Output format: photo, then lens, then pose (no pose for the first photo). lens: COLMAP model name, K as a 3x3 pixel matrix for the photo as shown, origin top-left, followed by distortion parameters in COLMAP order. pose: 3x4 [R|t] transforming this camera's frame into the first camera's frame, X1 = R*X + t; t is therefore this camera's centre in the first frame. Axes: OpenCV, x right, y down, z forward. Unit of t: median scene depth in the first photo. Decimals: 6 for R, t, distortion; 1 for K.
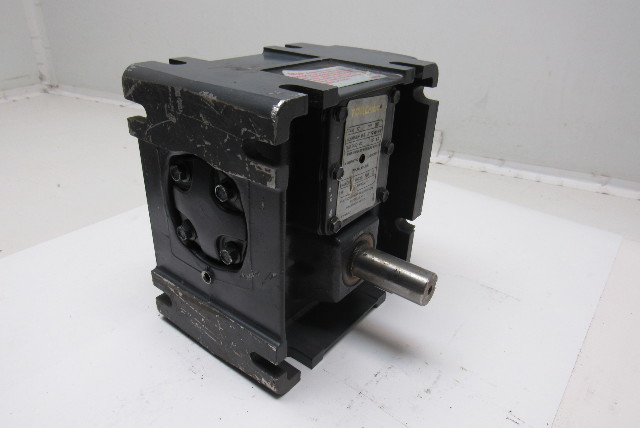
lens RADIAL K [[453.0, 0, 320.0], [0, 453.0, 214.0], [0, 0, 1]] dist [-0.005127, -0.000417]
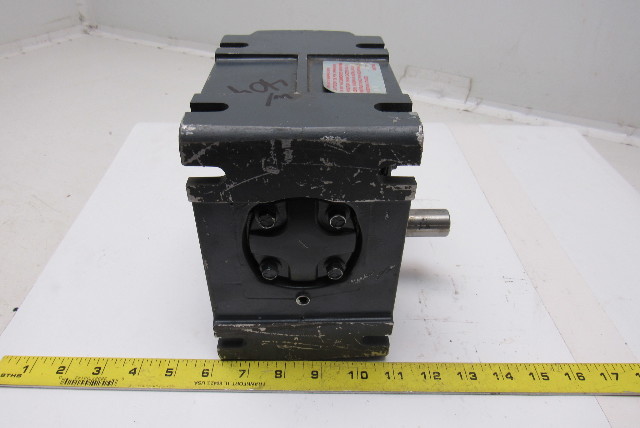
lens RADIAL K [[453.0, 0, 320.0], [0, 453.0, 214.0], [0, 0, 1]] dist [-0.005127, -0.000417]
pose [[0.772371, -0.400321, 0.493138, -0.780034], [0.305922, 0.914860, 0.263521, -0.359665], [-0.556645, -0.052674, 0.829079, 0.160623]]
